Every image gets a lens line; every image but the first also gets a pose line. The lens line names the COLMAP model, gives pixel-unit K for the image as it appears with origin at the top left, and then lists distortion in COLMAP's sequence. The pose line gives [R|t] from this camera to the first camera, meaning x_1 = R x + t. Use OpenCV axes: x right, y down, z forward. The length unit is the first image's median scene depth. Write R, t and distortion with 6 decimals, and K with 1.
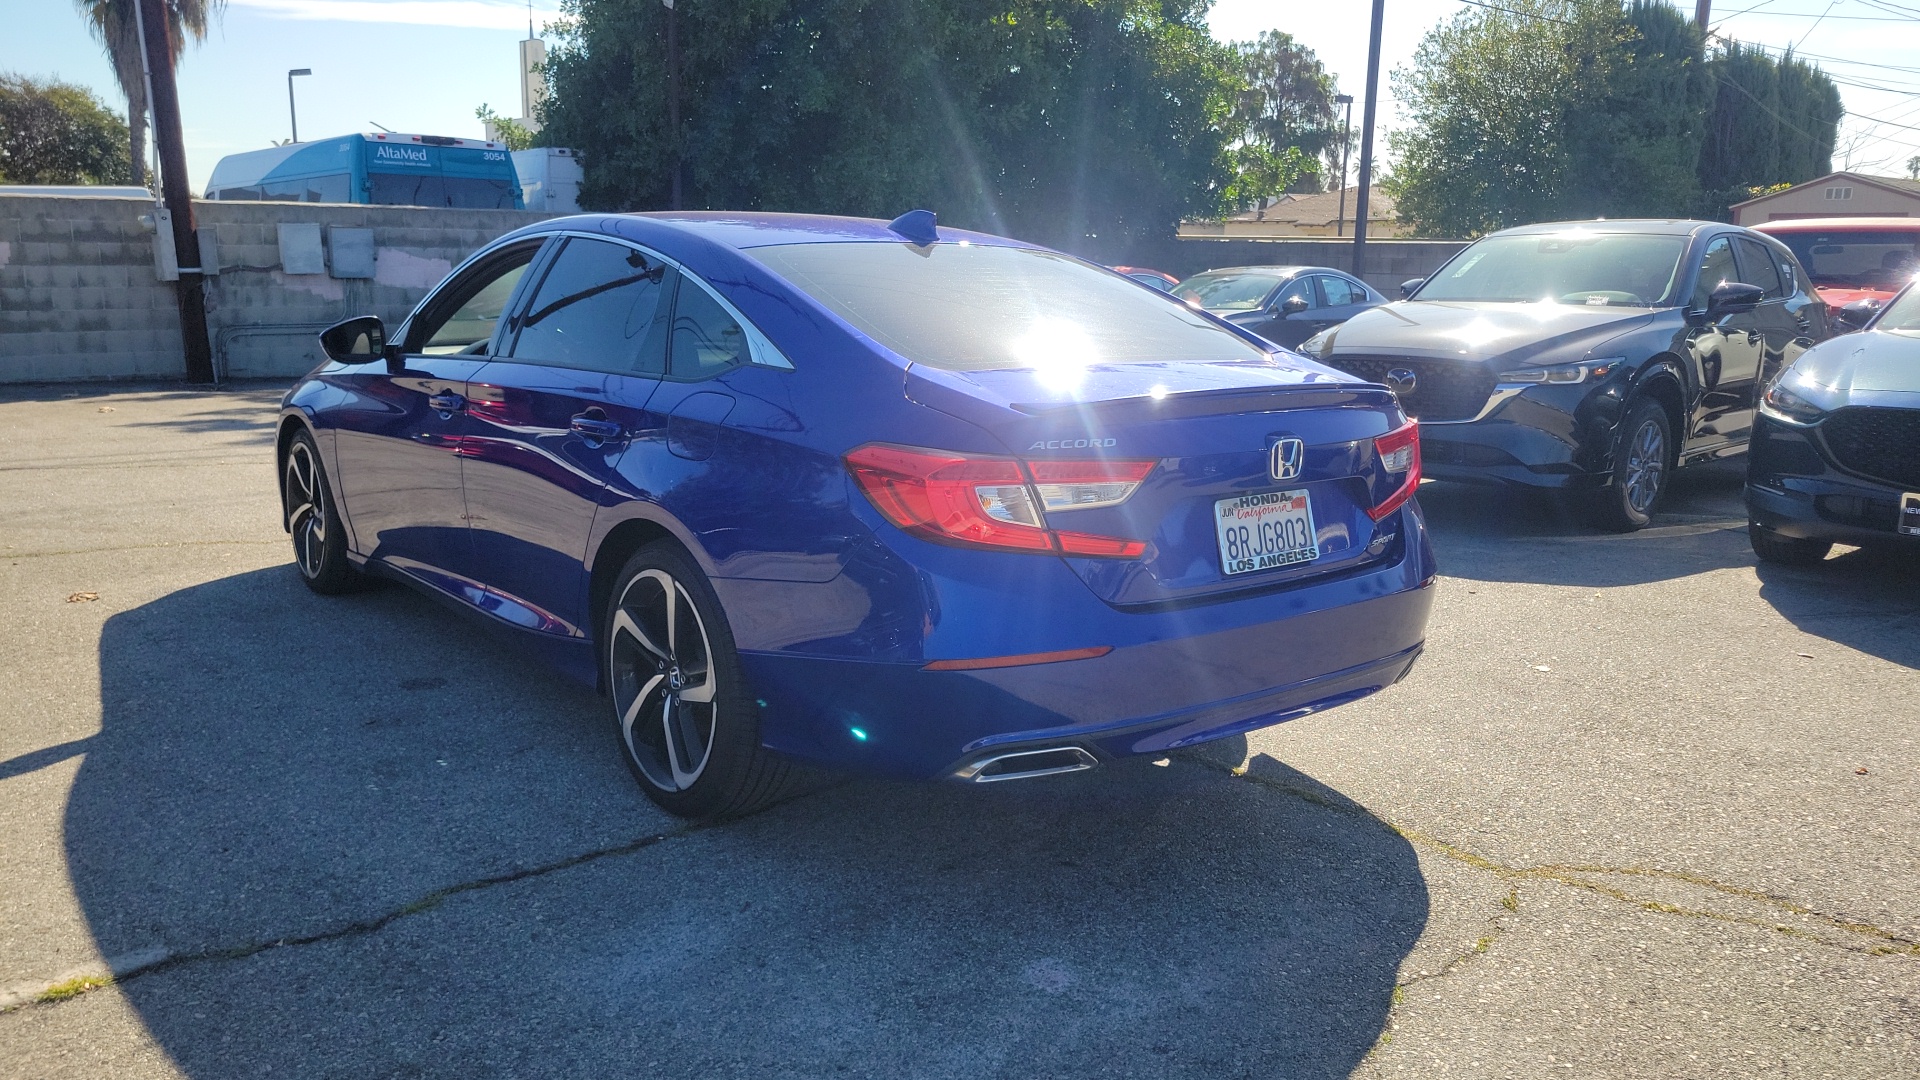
lens RADIAL K [[1452.1, 0, 949.0], [0, 1452.1, 538.7], [0, 0, 1]] dist [0.025000, 0.000081]
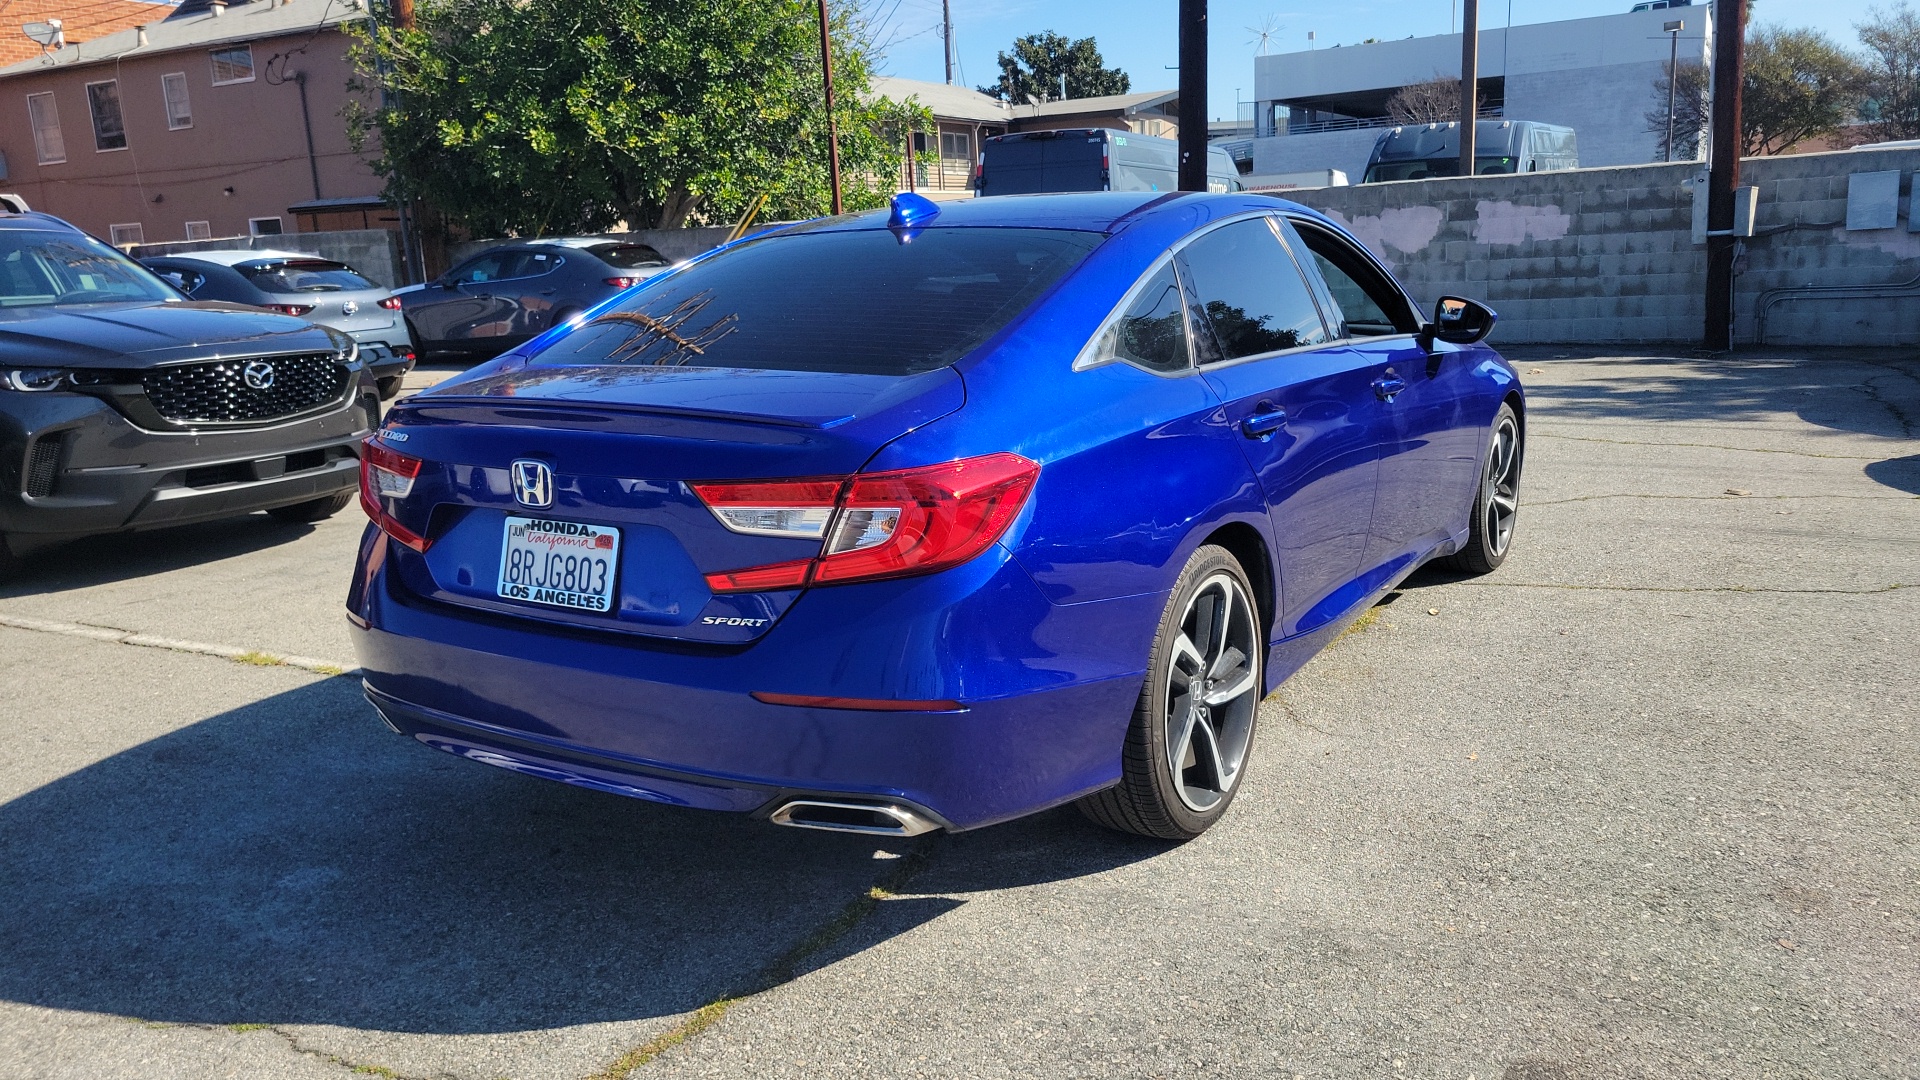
lens RADIAL K [[1452.1, 0, 949.0], [0, 1452.1, 538.7], [0, 0, 1]] dist [0.025000, 0.000081]
pose [[0.310593, 0.162965, -0.936469, 0.266397], [-0.133806, 0.982880, 0.126662, -0.039047], [0.941078, 0.085965, 0.327081, 0.221531]]
